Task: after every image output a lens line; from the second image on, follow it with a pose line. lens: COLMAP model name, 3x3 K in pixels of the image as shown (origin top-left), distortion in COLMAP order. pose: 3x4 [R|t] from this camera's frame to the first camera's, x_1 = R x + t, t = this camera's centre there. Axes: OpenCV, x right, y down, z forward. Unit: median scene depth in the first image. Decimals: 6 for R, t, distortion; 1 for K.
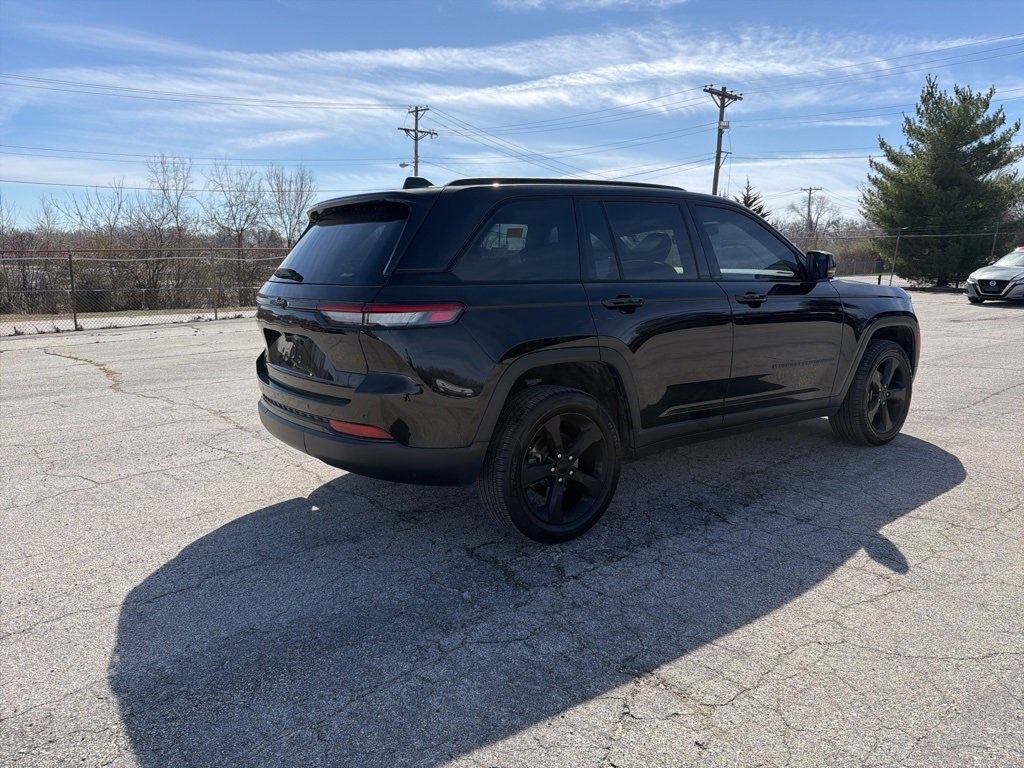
lens RADIAL K [[724.3, 0, 519.6], [0, 724.3, 389.4], [0, 0, 1]] dist [0.017522, -0.028536]
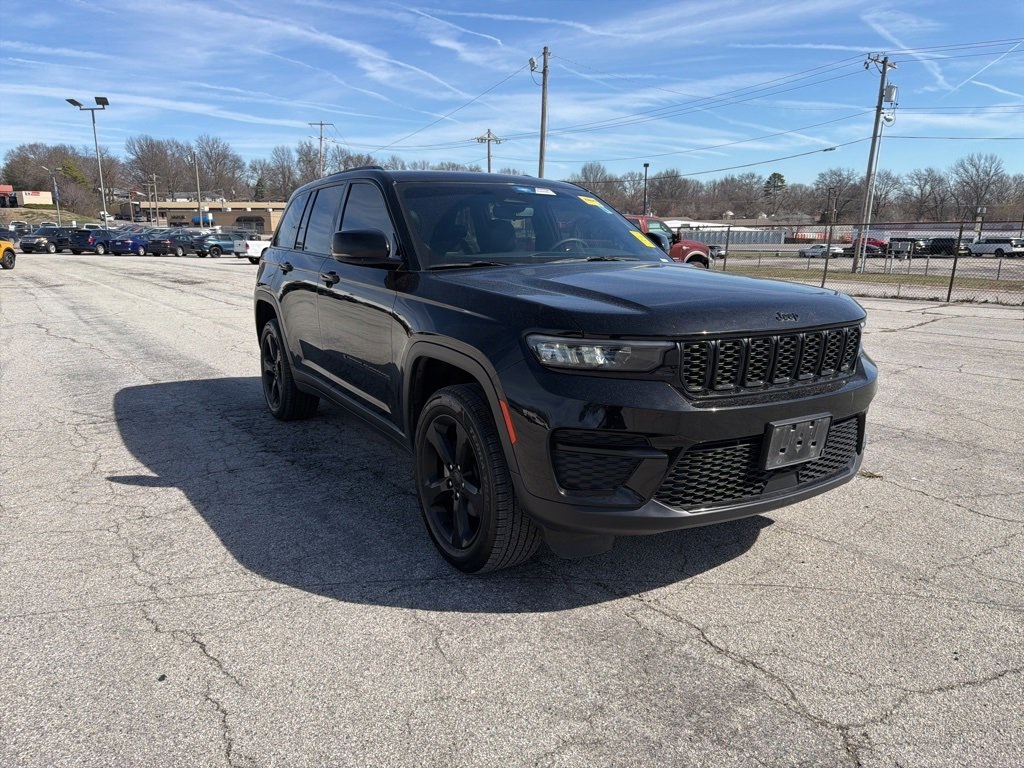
lens RADIAL K [[724.3, 0, 515.9], [0, 724.3, 393.0], [0, 0, 1]] dist [0.017522, -0.028536]
pose [[-0.085982, 0.220358, -0.971622, 1.296344], [-0.172877, 0.957140, 0.232372, -0.248727], [0.981183, 0.187951, -0.044202, 1.330593]]
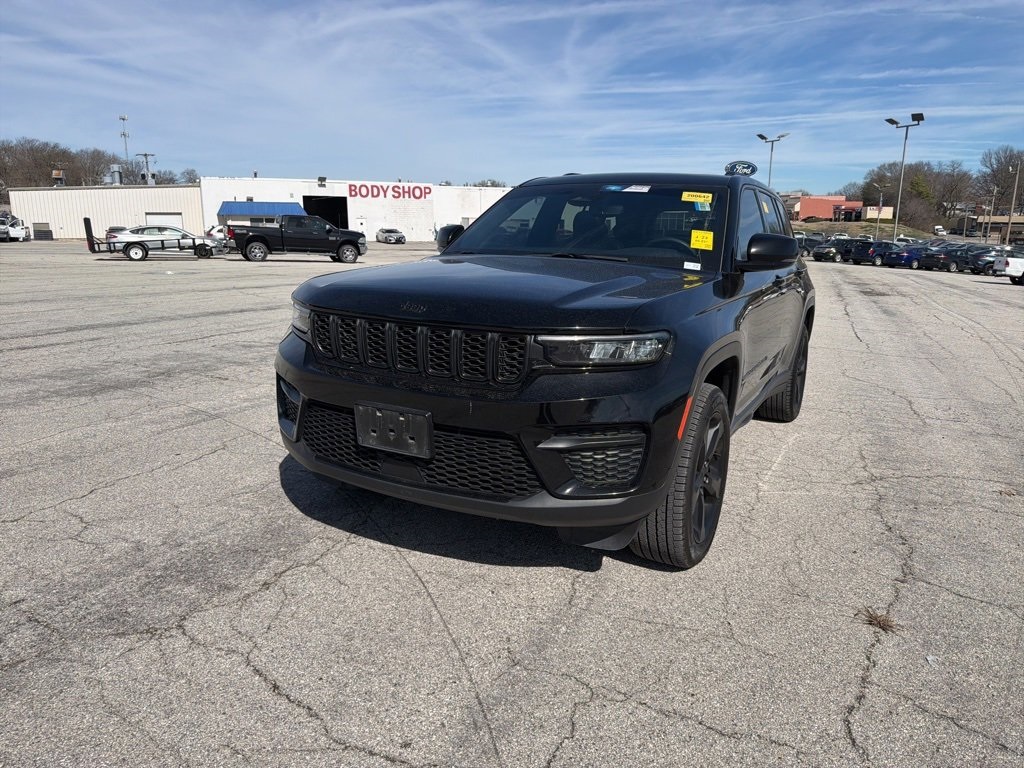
lens RADIAL K [[724.3, 0, 521.0], [0, 724.3, 387.6], [0, 0, 1]] dist [0.017522, -0.028536]
pose [[-0.899635, 0.069934, -0.431006, 0.836791], [-0.099168, 0.928571, 0.357660, -0.374564], [0.425233, 0.364506, -0.828440, 2.109172]]
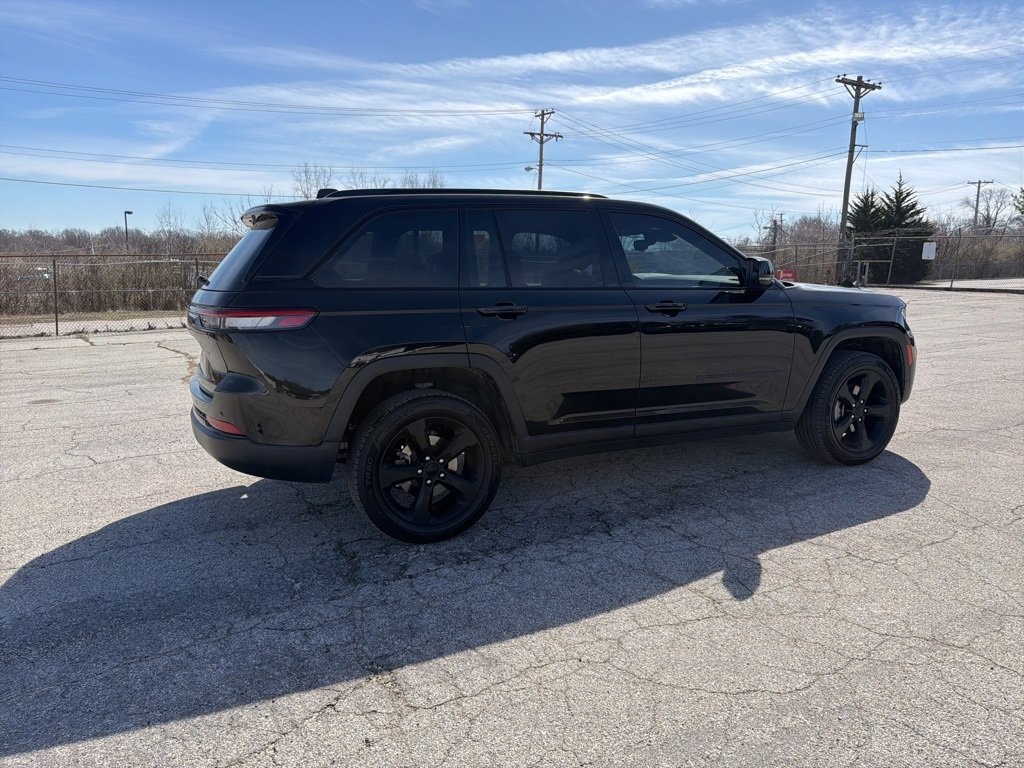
lens RADIAL K [[724.3, 0, 520.1], [0, 724.3, 390.1], [0, 0, 1]] dist [0.017522, -0.028536]
pose [[0.981579, 0.031718, -0.188406, 0.315282], [-0.031676, 0.999493, 0.003234, -0.010581], [0.188413, 0.002794, 0.982086, 0.011493]]
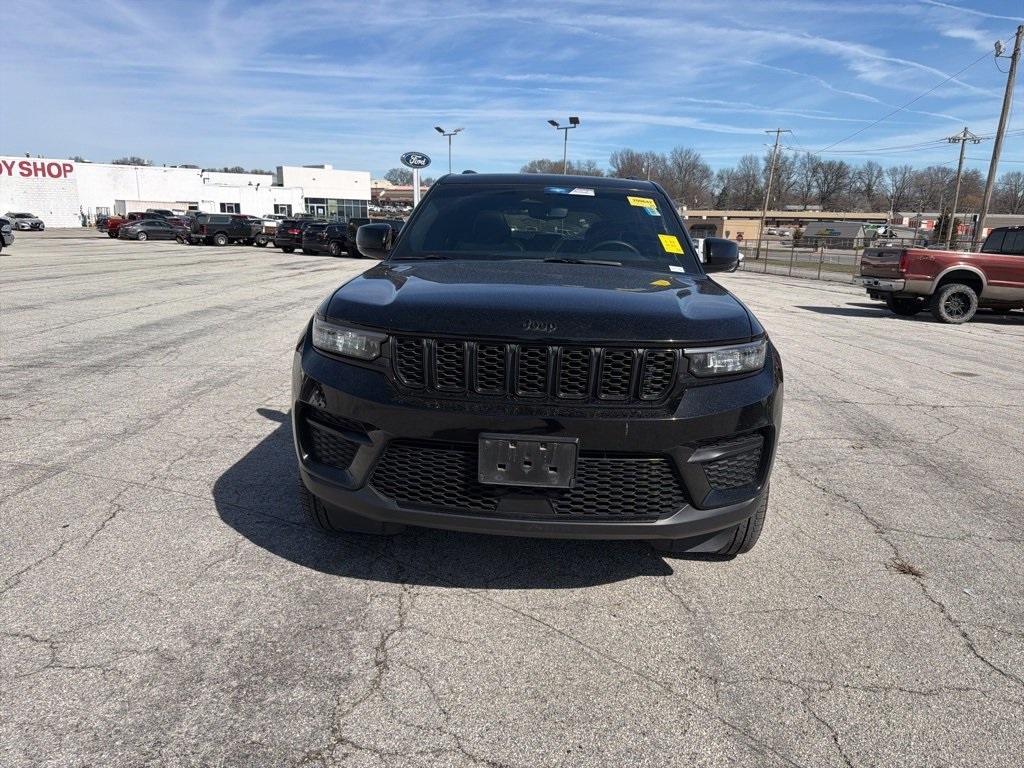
lens RADIAL K [[724.3, 0, 516.6], [0, 724.3, 390.6], [0, 0, 1]] dist [0.017522, -0.028536]
pose [[-0.635452, 0.147977, -0.757828, 1.099123], [-0.164477, 0.932998, 0.320098, -0.337841], [0.754419, 0.328052, -0.568536, 1.851511]]
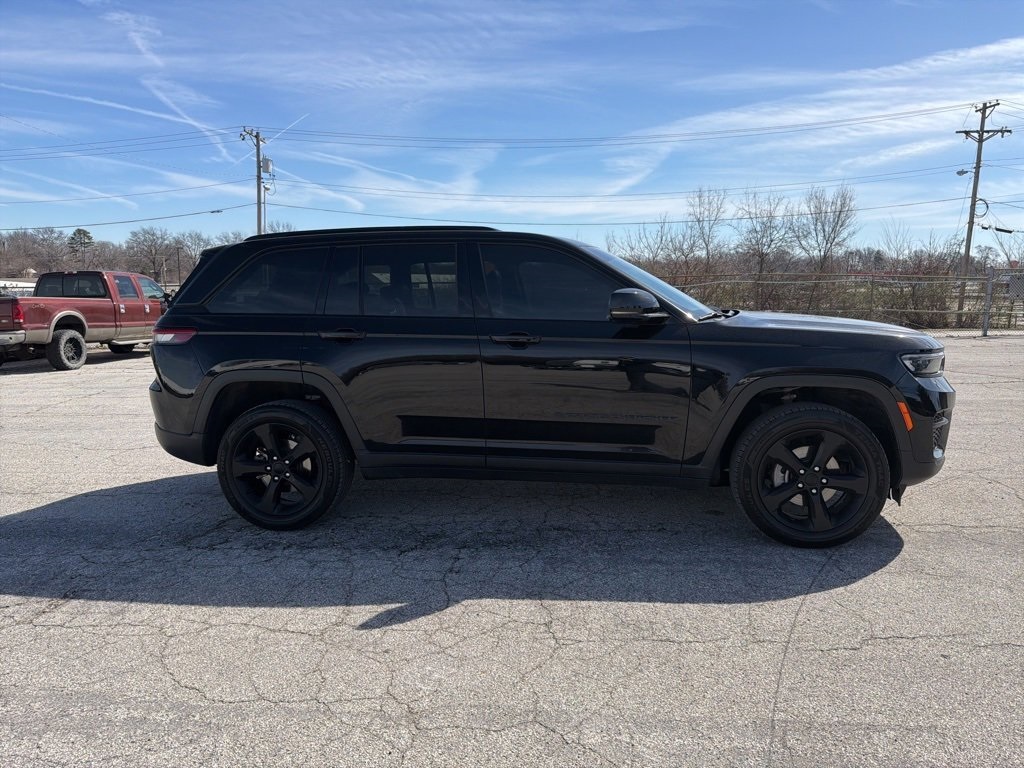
lens RADIAL K [[724.3, 0, 516.1], [0, 724.3, 400.1], [0, 0, 1]] dist [0.017522, -0.028536]
pose [[0.710474, 0.106035, -0.695690, 0.992519], [-0.116628, 0.992654, 0.032191, -0.076713], [0.693992, 0.058266, 0.717621, 0.333192]]
